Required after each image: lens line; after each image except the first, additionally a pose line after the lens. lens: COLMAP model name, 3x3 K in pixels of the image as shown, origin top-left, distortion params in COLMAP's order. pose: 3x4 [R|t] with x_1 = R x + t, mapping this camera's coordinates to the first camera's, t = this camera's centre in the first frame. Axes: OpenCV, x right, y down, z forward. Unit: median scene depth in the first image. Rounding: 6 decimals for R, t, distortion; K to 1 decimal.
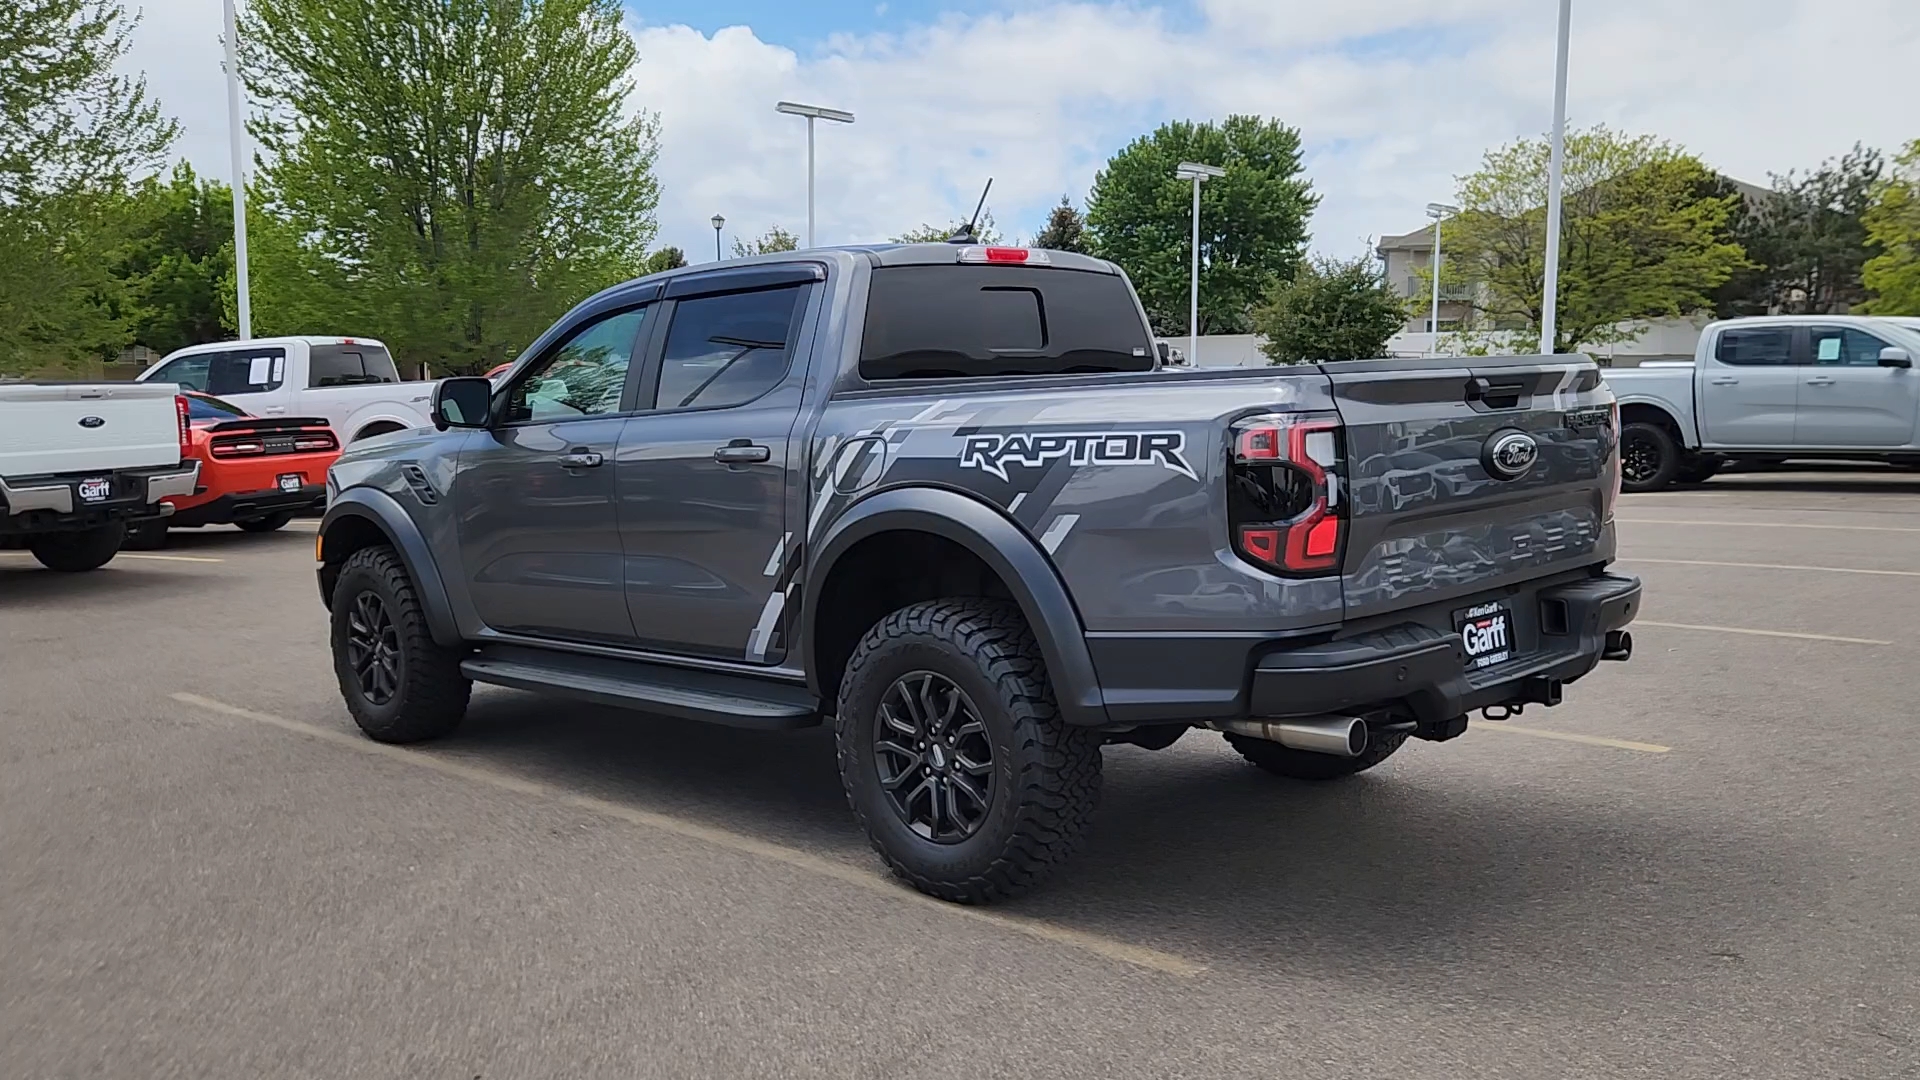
lens RADIAL K [[1611.6, 0, 951.7], [0, 1611.6, 578.9], [0, 0, 1]] dist [0.039312, -0.035853]
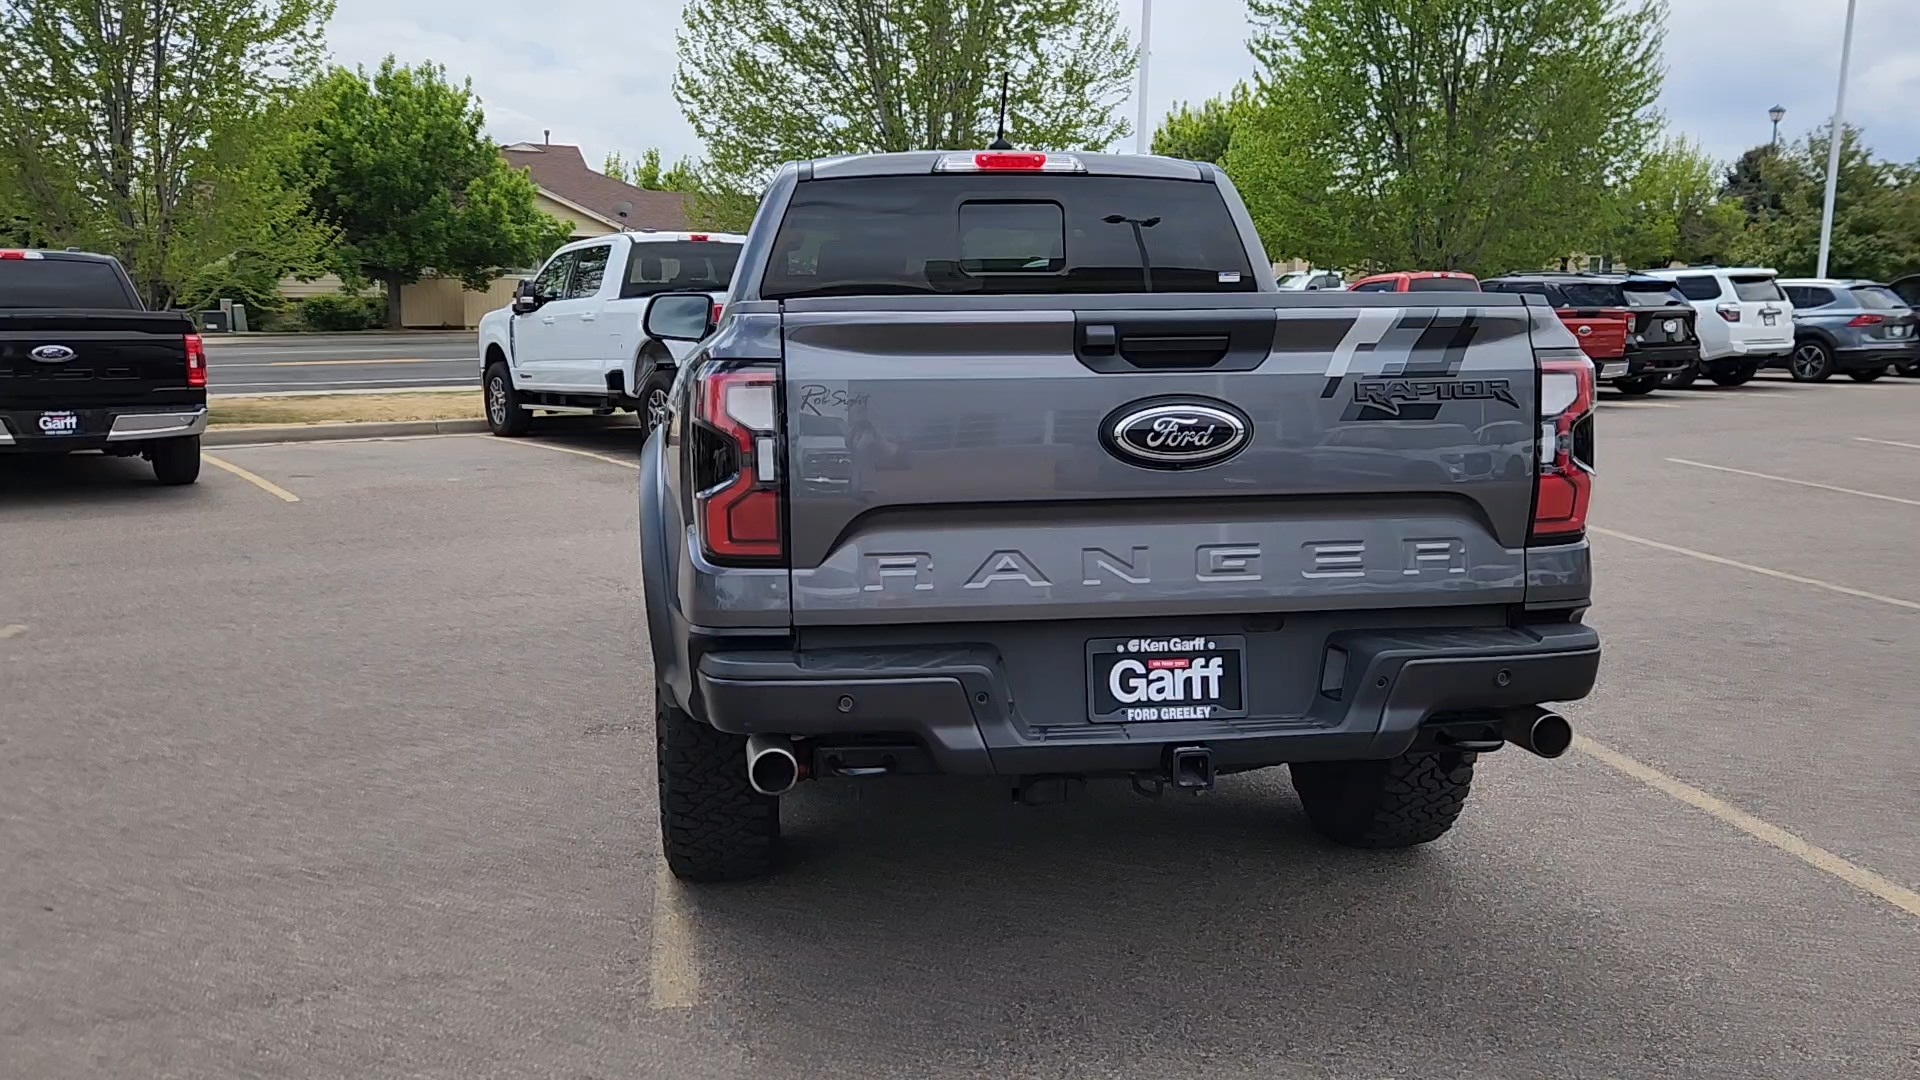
lens RADIAL K [[1611.6, 0, 951.7], [0, 1611.6, 578.9], [0, 0, 1]] dist [0.039312, -0.035853]
pose [[0.797199, 0.124813, -0.590674, 0.538287], [-0.092684, 0.992100, 0.084547, -0.049838], [0.596560, -0.012655, 0.802469, 0.285905]]
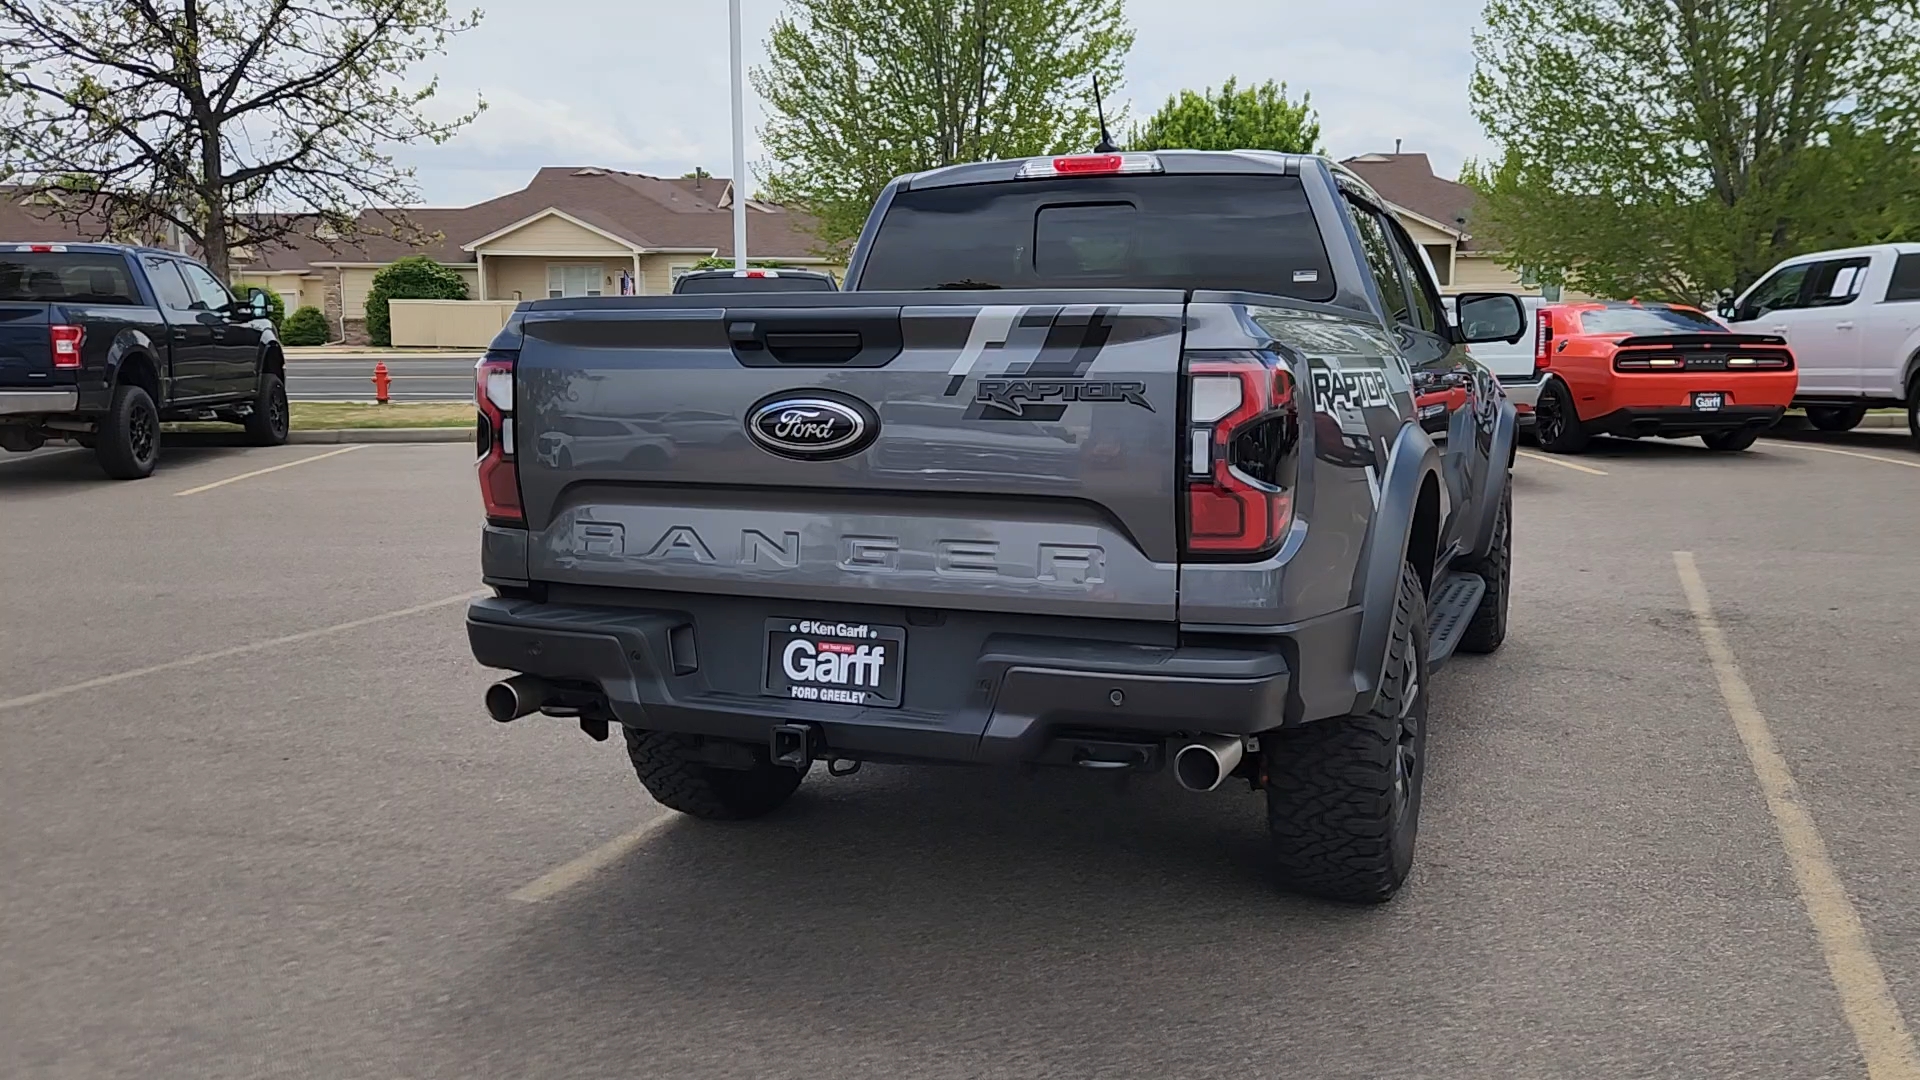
lens RADIAL K [[1611.6, 0, 951.7], [0, 1611.6, 578.9], [0, 0, 1]] dist [0.039312, -0.035853]
pose [[0.382374, 0.171972, -0.907863, 0.821844], [-0.119787, 0.983463, 0.135840, -0.090327], [0.916210, 0.056808, 0.396651, 0.595639]]
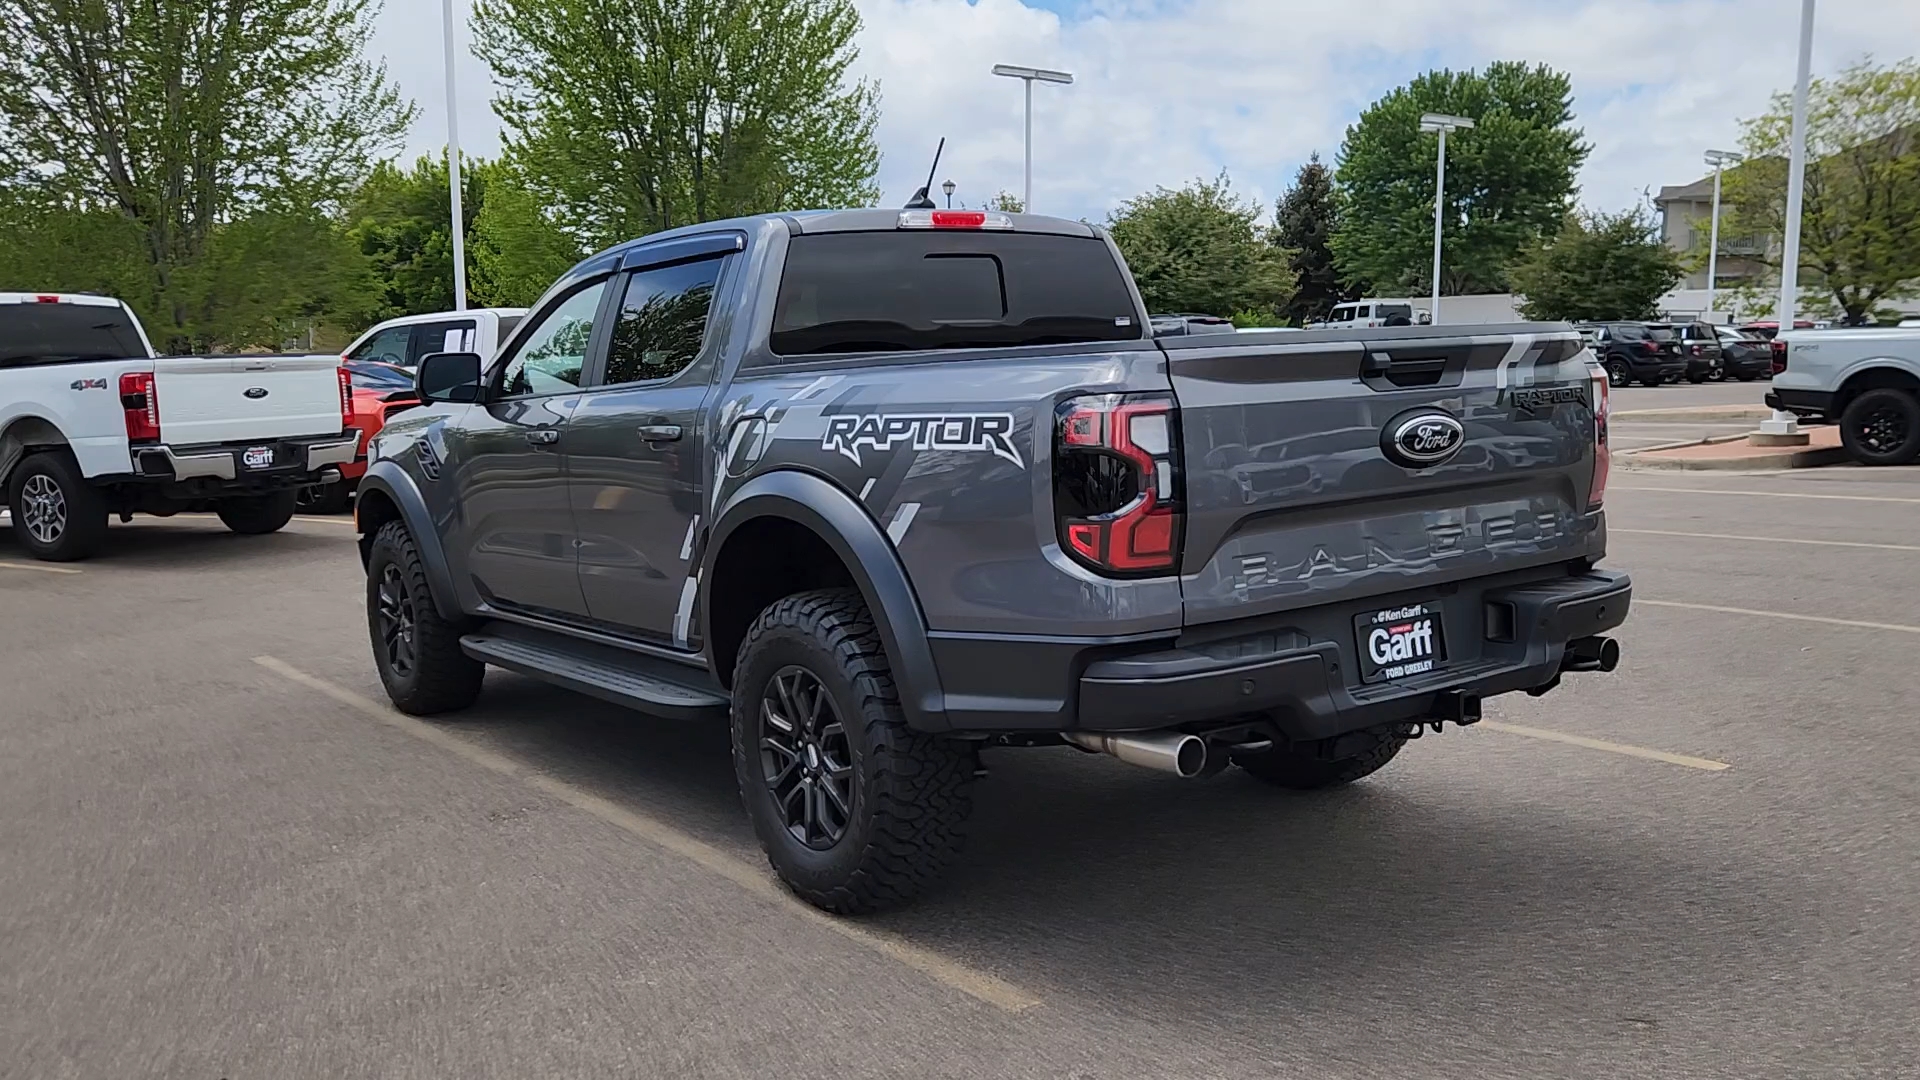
lens RADIAL K [[1611.6, 0, 951.7], [0, 1611.6, 578.9], [0, 0, 1]] dist [0.039312, -0.035853]
pose [[0.987718, 0.016666, -0.155357, 0.177542], [-0.013305, 0.999655, 0.022649, -0.013184], [0.155680, -0.020304, 0.987599, 0.069037]]
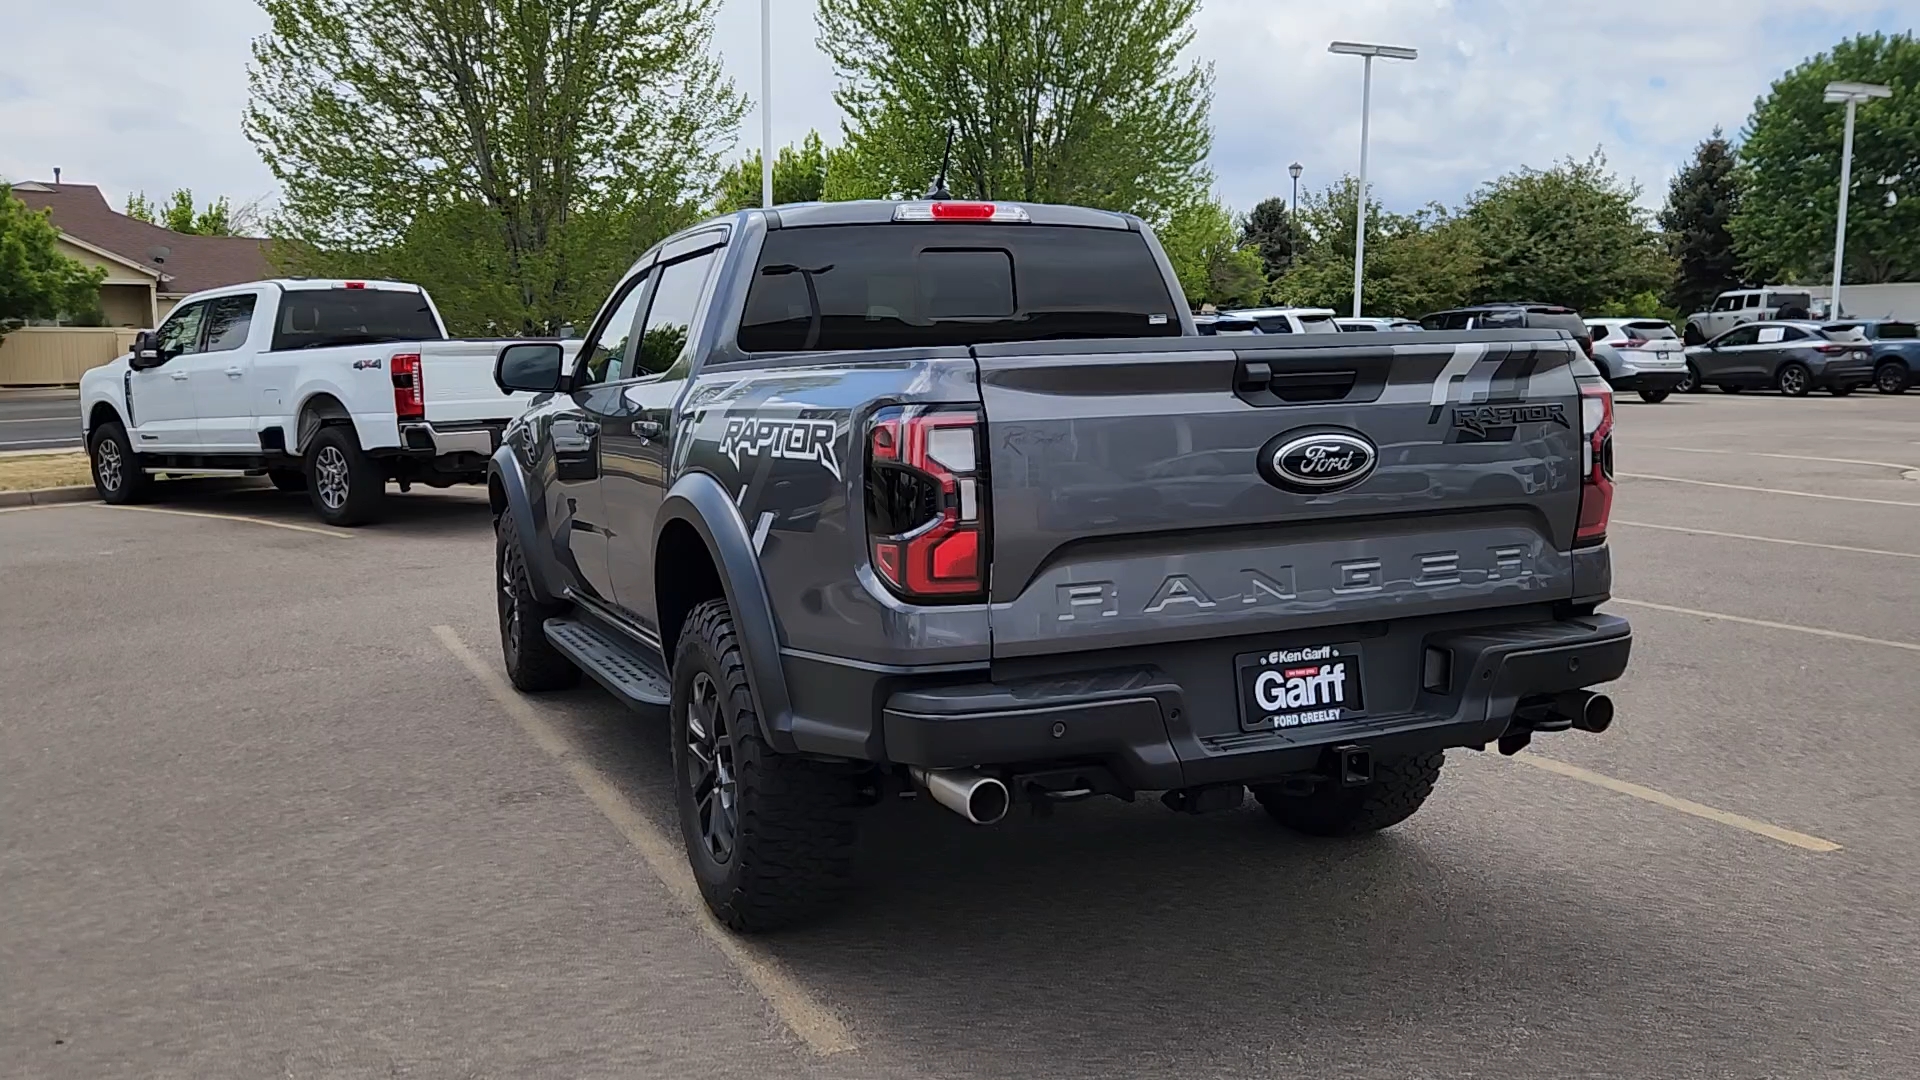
lens RADIAL K [[1611.6, 0, 951.7], [0, 1611.6, 578.9], [0, 0, 1]] dist [0.039312, -0.035853]
pose [[0.928779, 0.061573, -0.365483, 0.363328], [-0.050926, 0.997952, 0.038709, -0.031681], [0.367118, -0.017340, 0.930013, 0.161151]]
